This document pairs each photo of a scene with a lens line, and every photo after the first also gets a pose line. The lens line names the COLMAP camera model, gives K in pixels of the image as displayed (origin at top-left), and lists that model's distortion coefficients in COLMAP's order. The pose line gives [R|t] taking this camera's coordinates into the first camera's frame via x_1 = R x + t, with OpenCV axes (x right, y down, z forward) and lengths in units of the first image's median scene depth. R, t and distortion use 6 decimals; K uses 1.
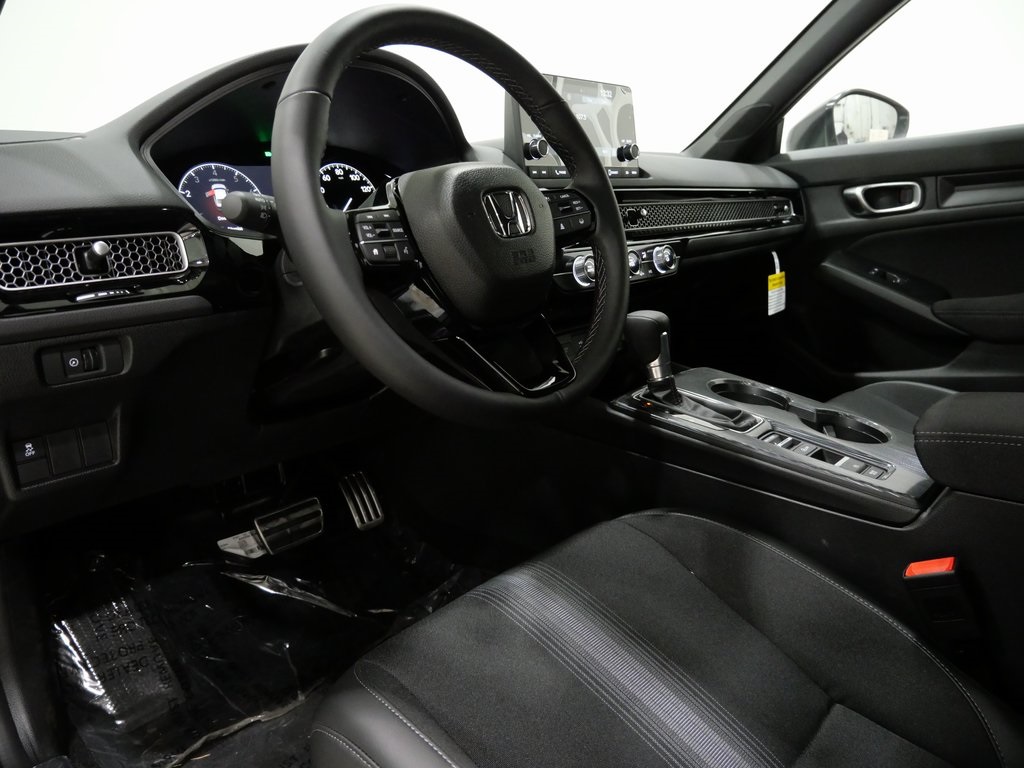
lens RADIAL K [[736.8, 0, 512.0], [0, 736.8, 384.0], [0, 0, 1]] dist [-0.008888, -0.000662]
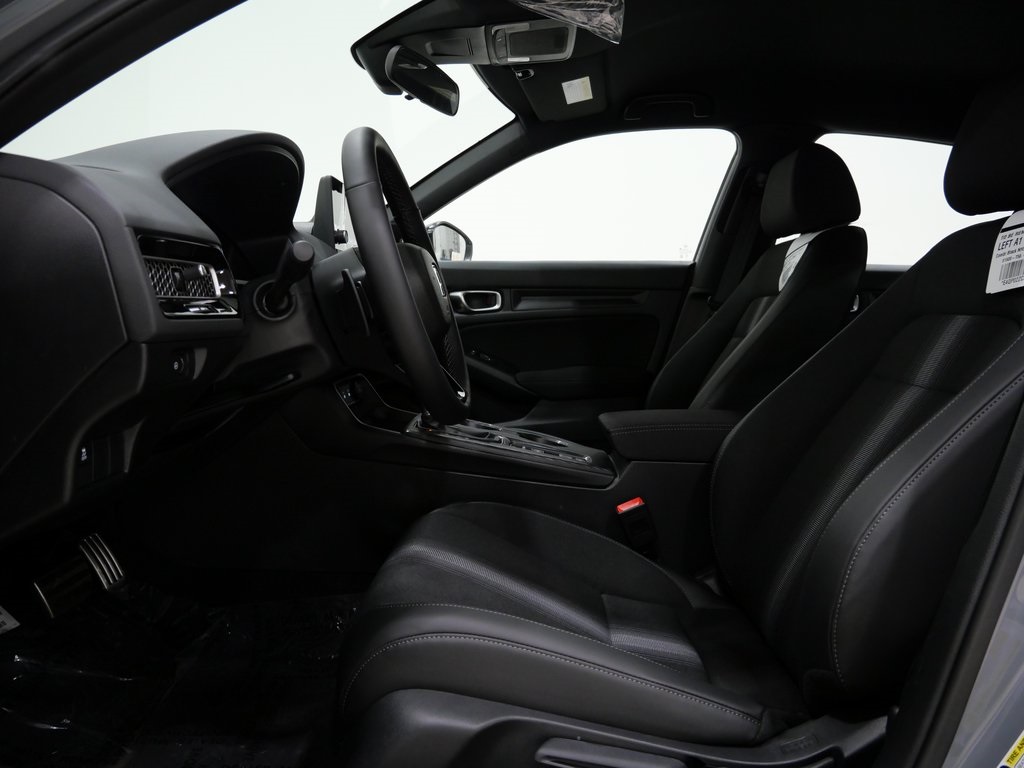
lens RADIAL K [[736.8, 0, 512.0], [0, 736.8, 384.0], [0, 0, 1]] dist [-0.008888, -0.000662]
pose [[0.755606, 0.012293, 0.654911, -0.381904], [0.075845, 0.991457, -0.106117, 0.061875], [-0.650621, 0.129854, 0.748218, -0.080255]]
